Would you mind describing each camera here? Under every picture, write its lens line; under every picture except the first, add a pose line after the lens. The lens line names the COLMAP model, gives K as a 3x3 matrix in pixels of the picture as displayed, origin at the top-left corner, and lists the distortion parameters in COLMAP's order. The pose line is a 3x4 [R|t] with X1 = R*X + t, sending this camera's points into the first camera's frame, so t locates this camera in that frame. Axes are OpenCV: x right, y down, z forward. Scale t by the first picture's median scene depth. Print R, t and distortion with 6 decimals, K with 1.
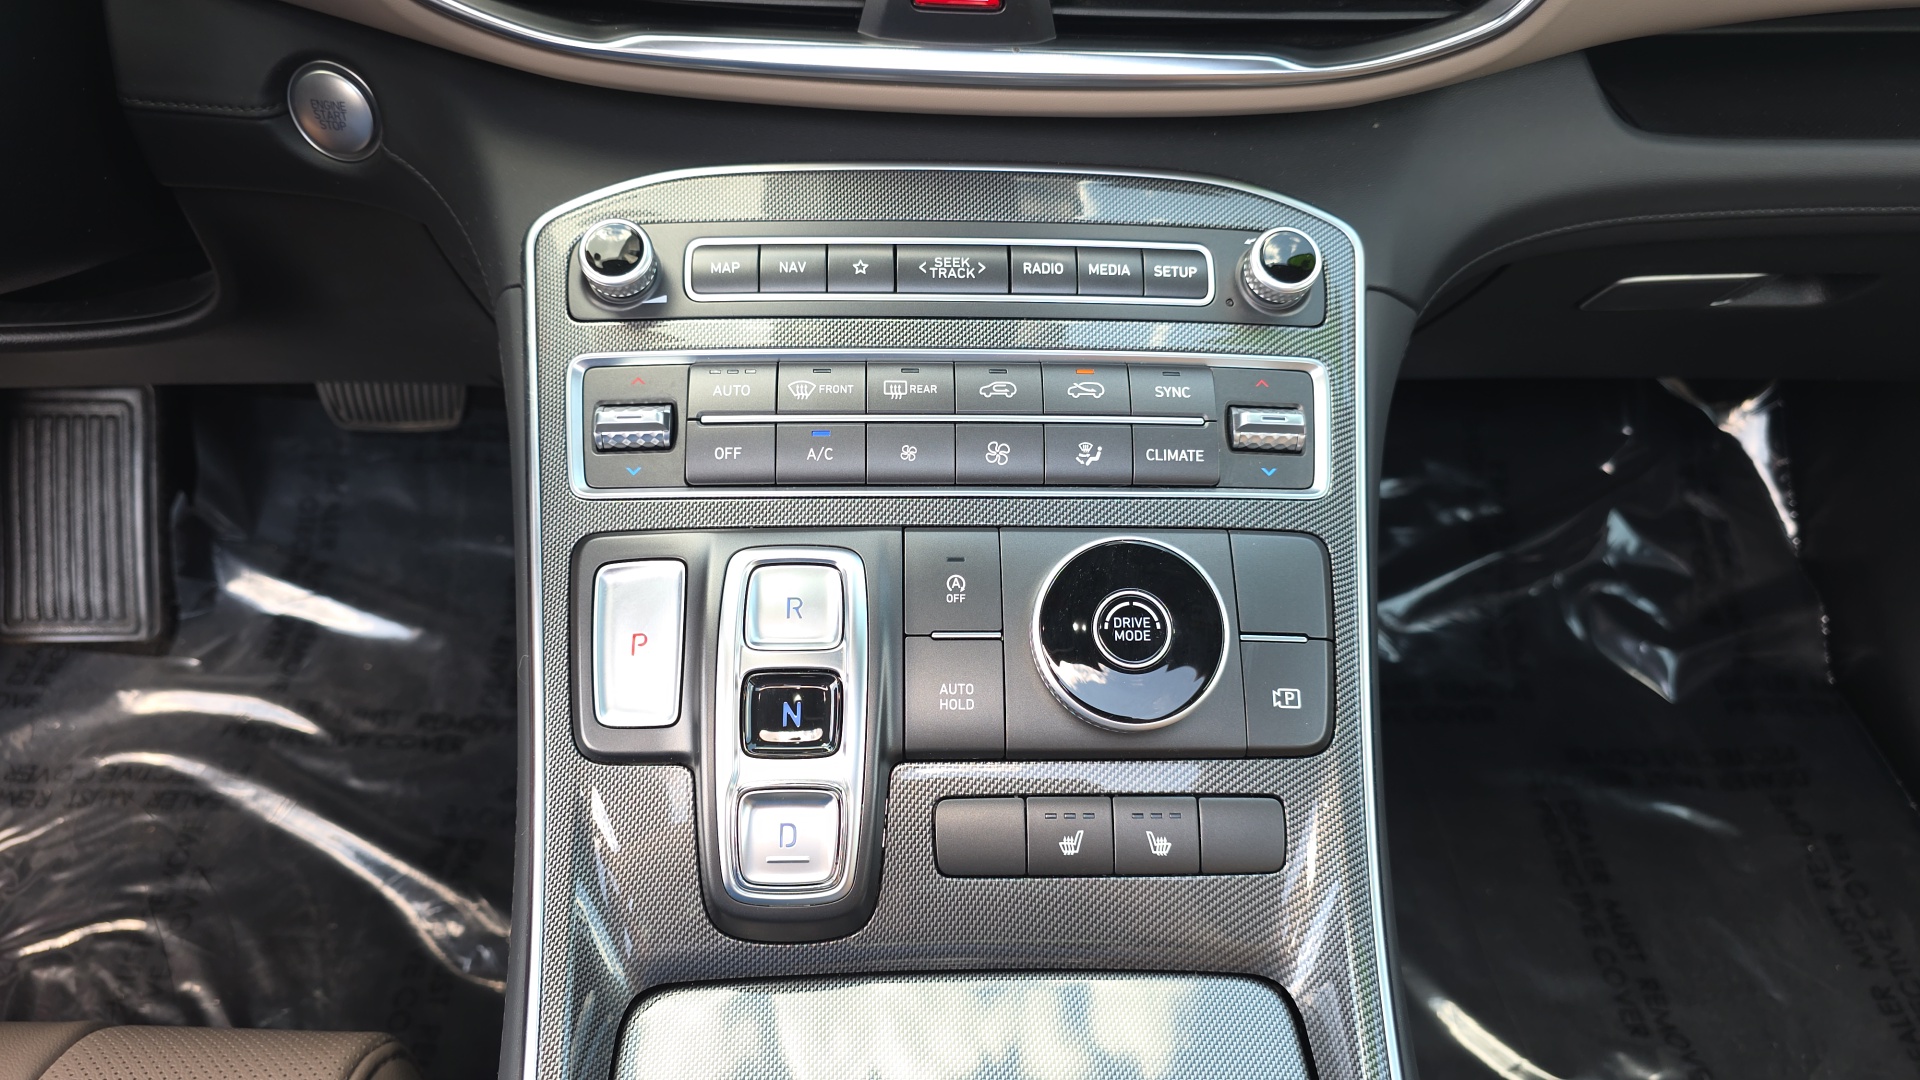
lens RADIAL K [[1349.7, 0, 942.1], [0, 1349.7, 545.7], [0, 0, 1]] dist [0.002098, -0.000179]
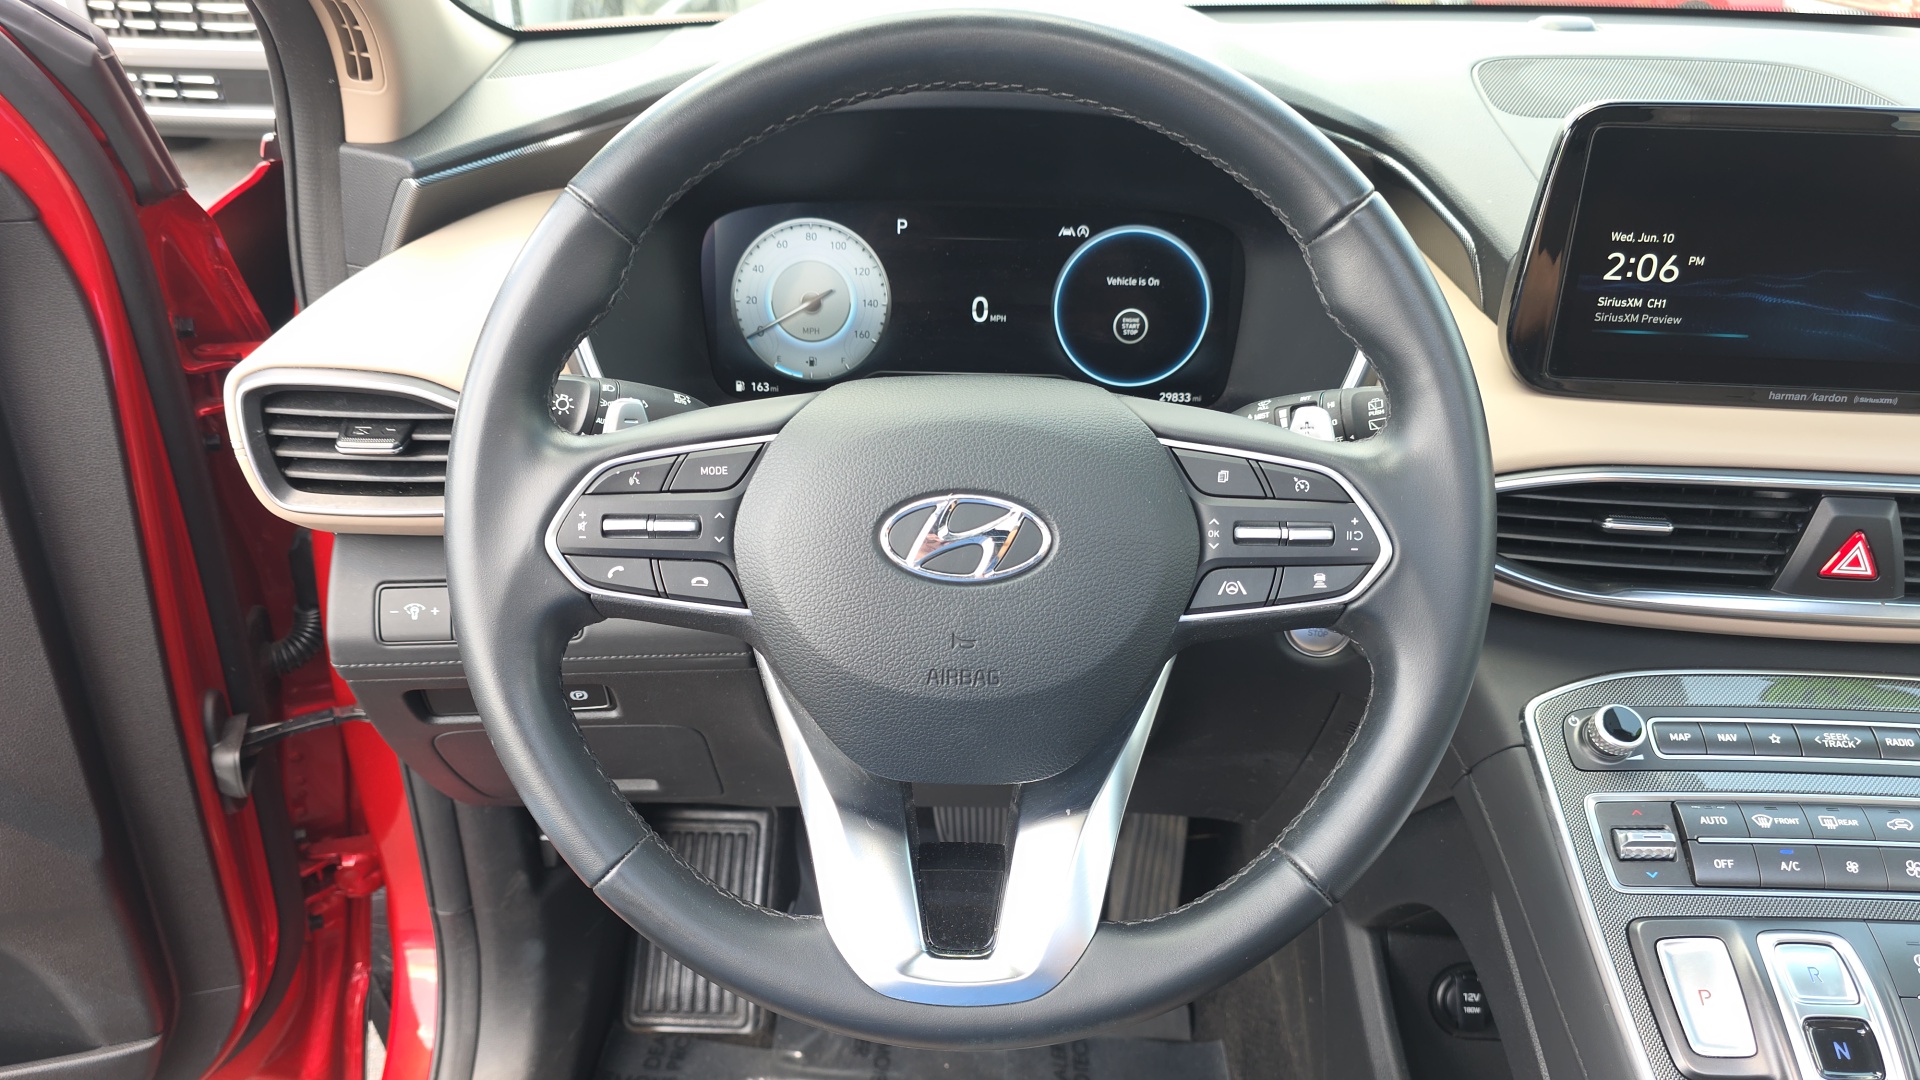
lens RADIAL K [[1323.4, 0, 948.4], [0, 1323.4, 540.7], [0, 0, 1]] dist [0.055902, -0.069501]
pose [[0.998201, 0.016041, -0.057768, -0.891183], [-0.034238, 0.943490, -0.329629, 0.104475], [0.049216, 0.331014, 0.942342, -0.505123]]
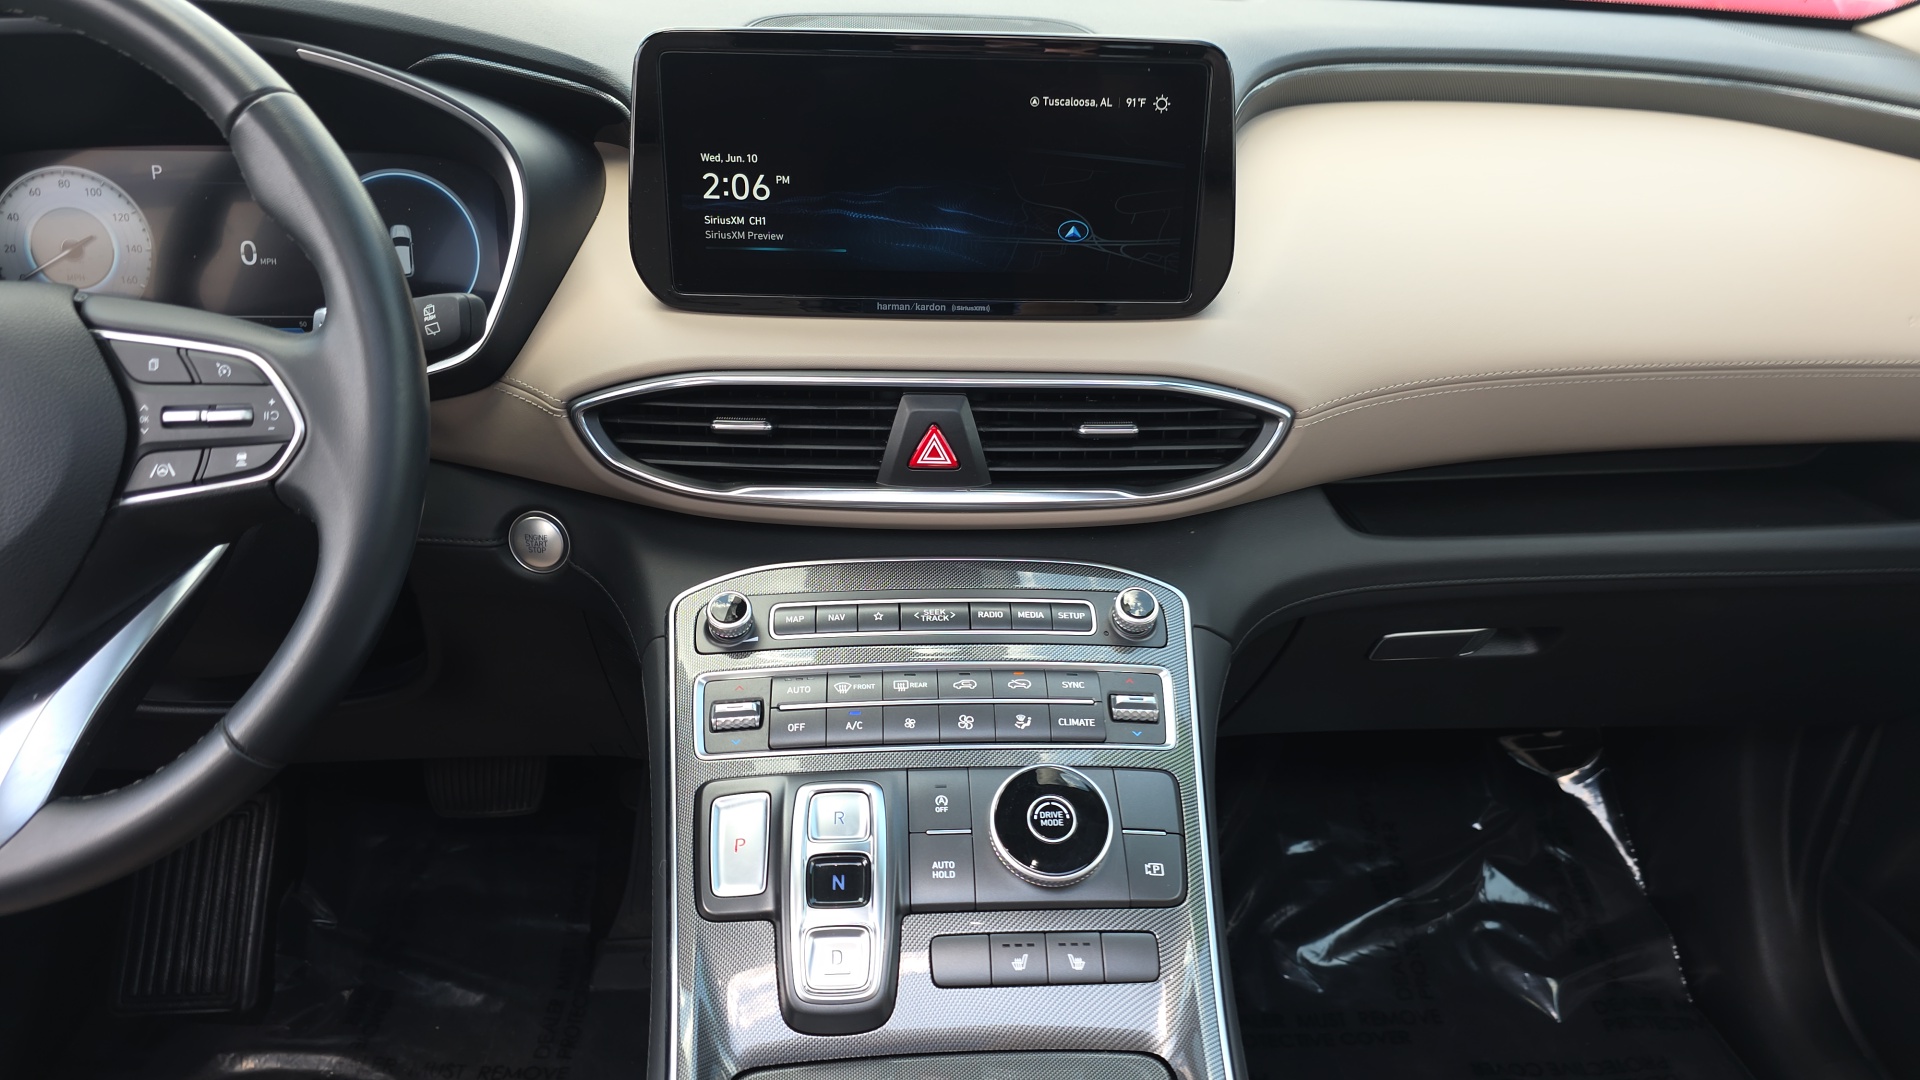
lens RADIAL K [[1316.8, 0, 966.6], [0, 1316.8, 567.0], [0, 0, 1]] dist [0.049376, -0.062743]
pose [[0.999196, -0.023832, 0.032227, -0.003563], [0.033075, 0.944403, -0.327121, 0.261576], [-0.022639, 0.327924, 0.944433, -0.525315]]
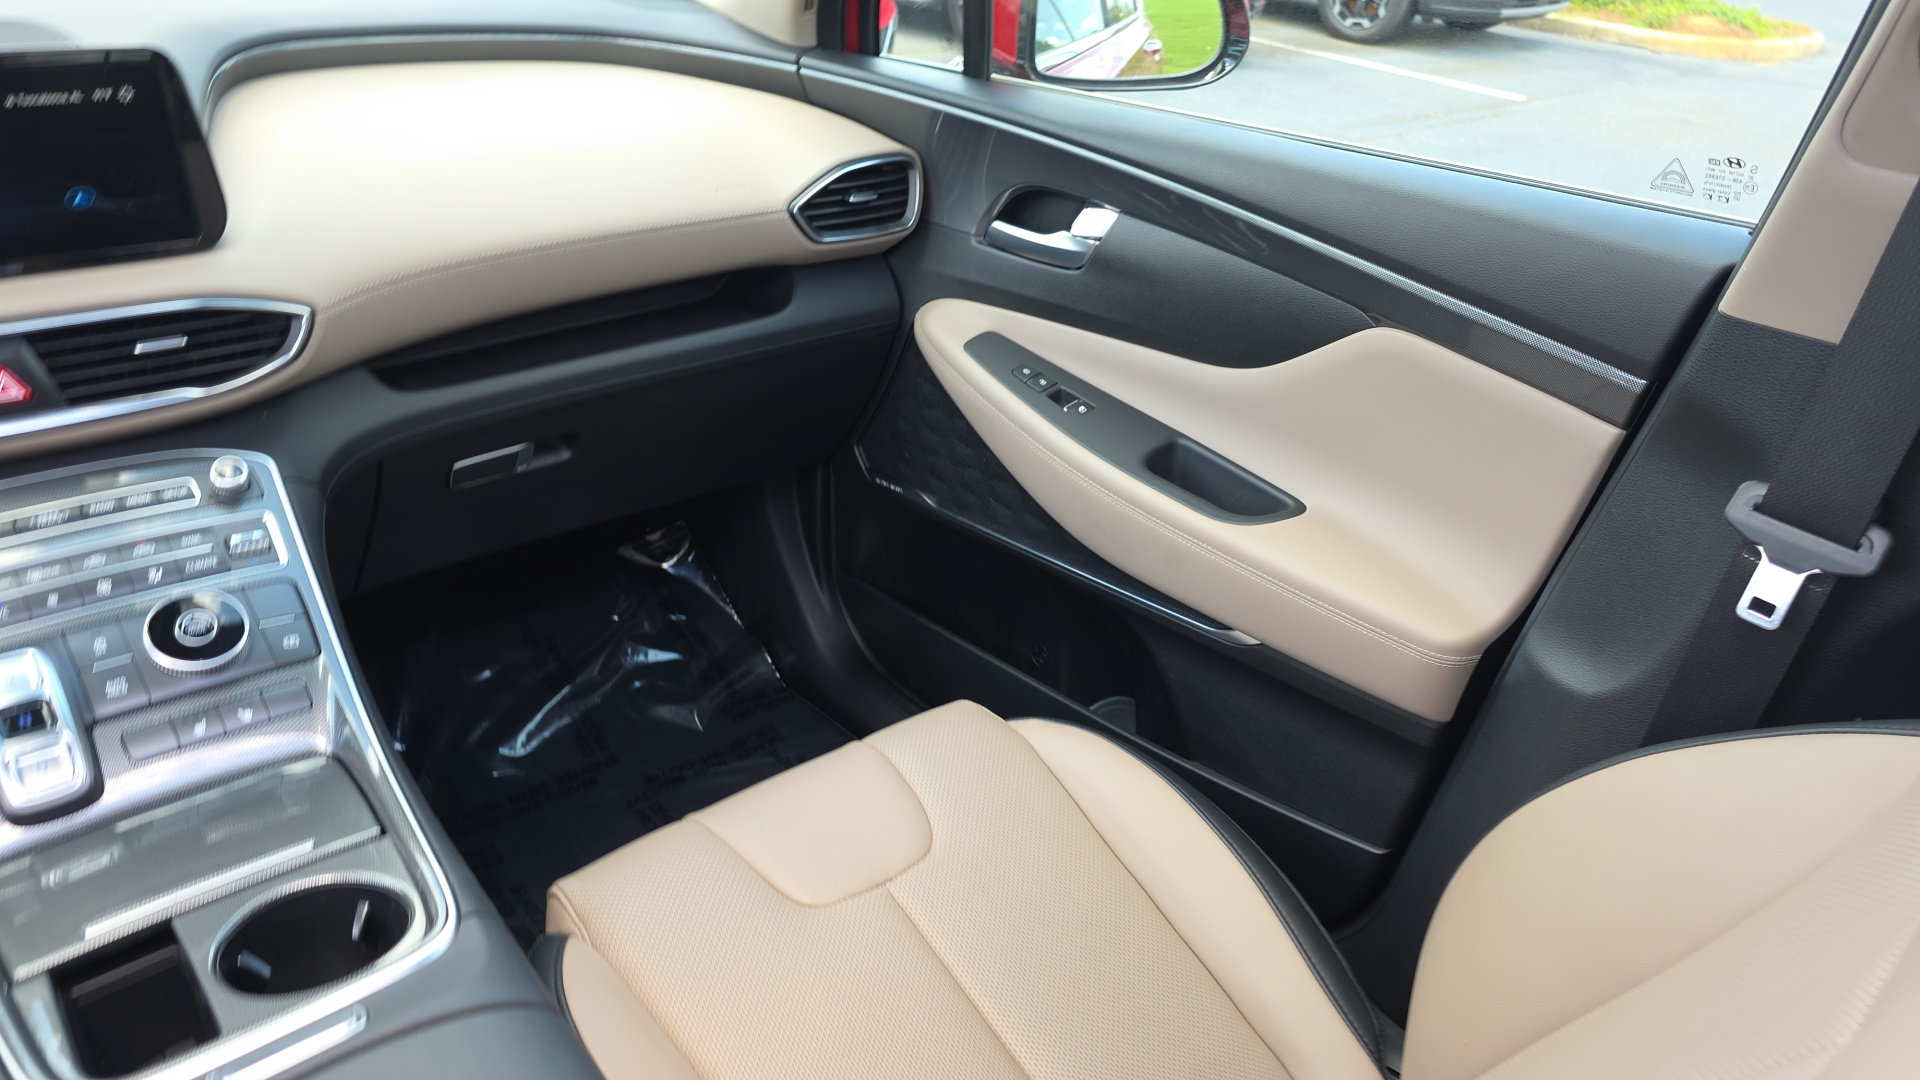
lens RADIAL K [[1302.2, 0, 956.6], [0, 1302.2, 542.8], [0, 0, 1]] dist [0.066569, -0.056064]
pose [[0.784639, -0.287031, 0.549505, -0.029246], [0.433899, 0.887341, -0.156068, 0.736446], [-0.442802, 0.360887, 0.820785, -1.238462]]
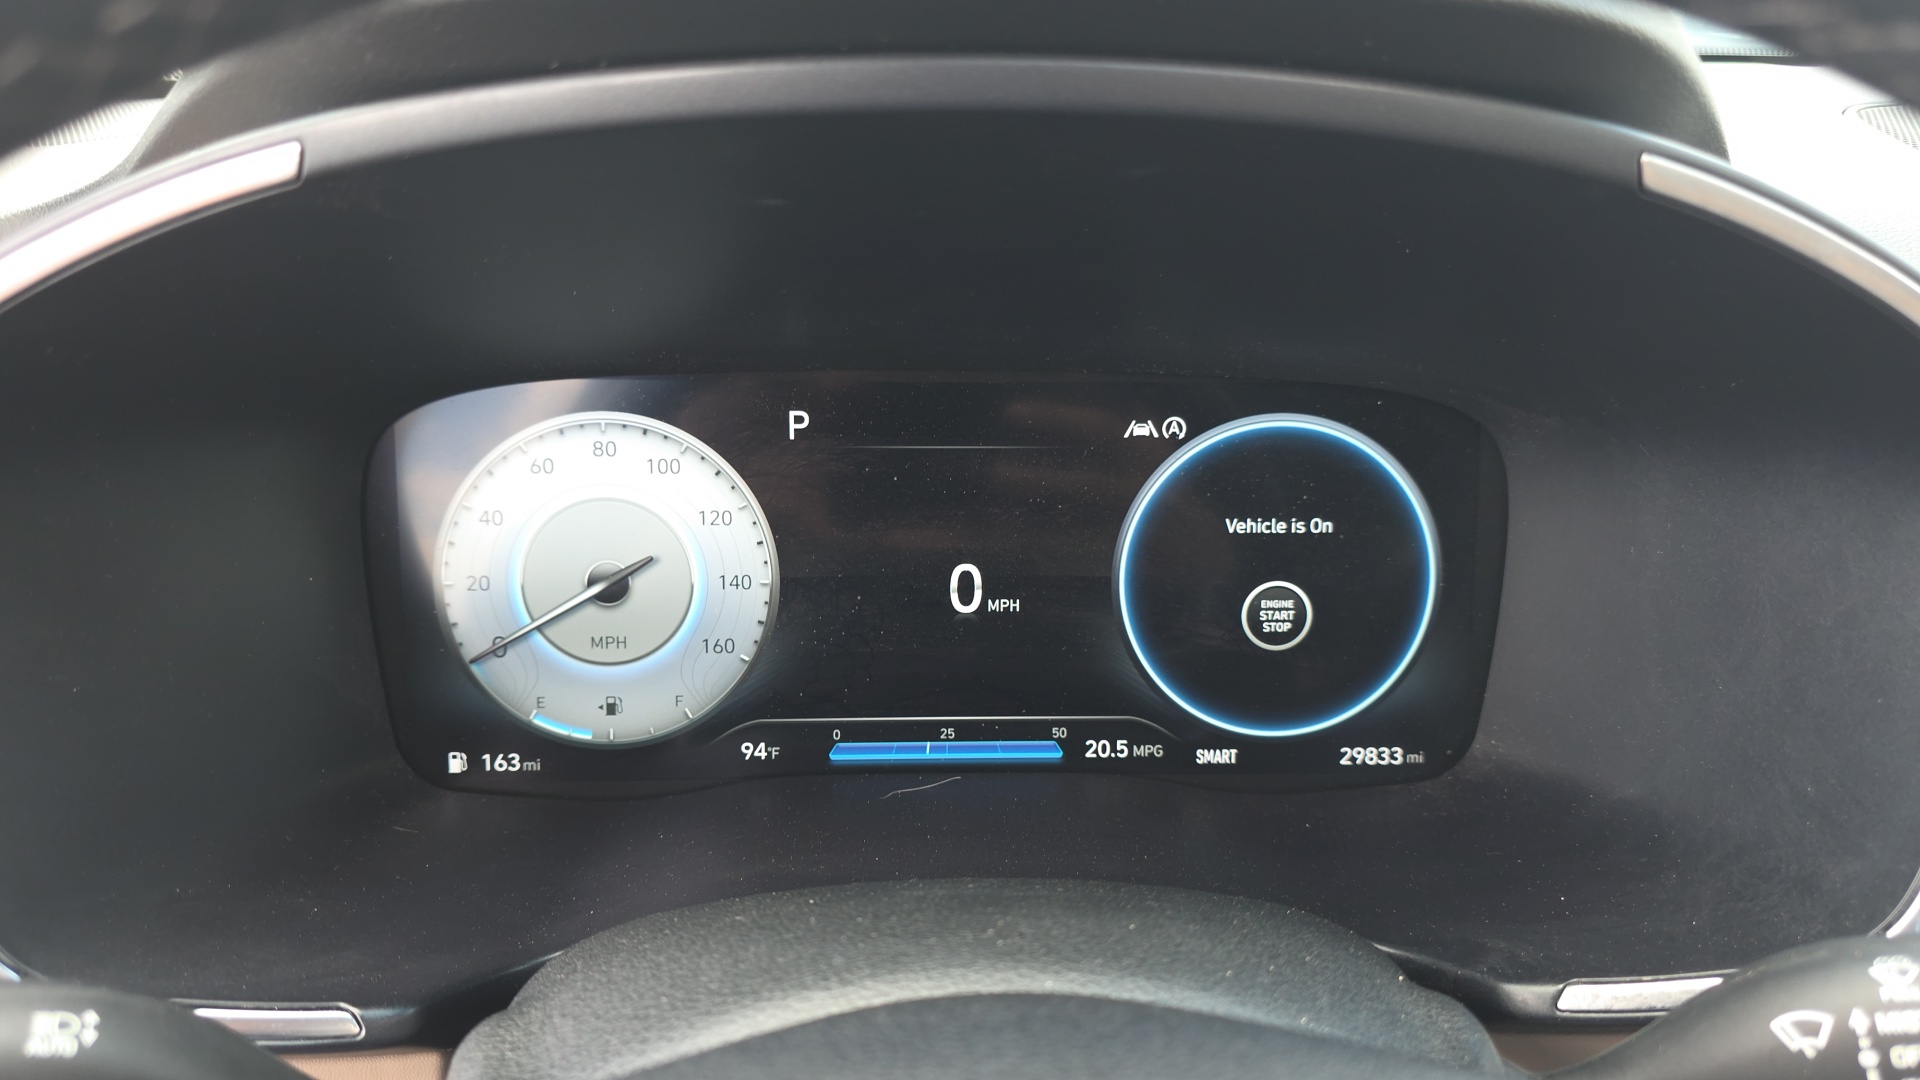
lens RADIAL K [[1277.9, 0, 971.1], [0, 1277.9, 558.4], [0, 0, 1]] dist [0.053479, -0.054277]
pose [[0.999889, -0.014637, 0.002616, -0.958311], [0.014388, 0.908071, -0.418568, -0.476131], [0.003751, 0.418560, 0.908182, 0.353257]]
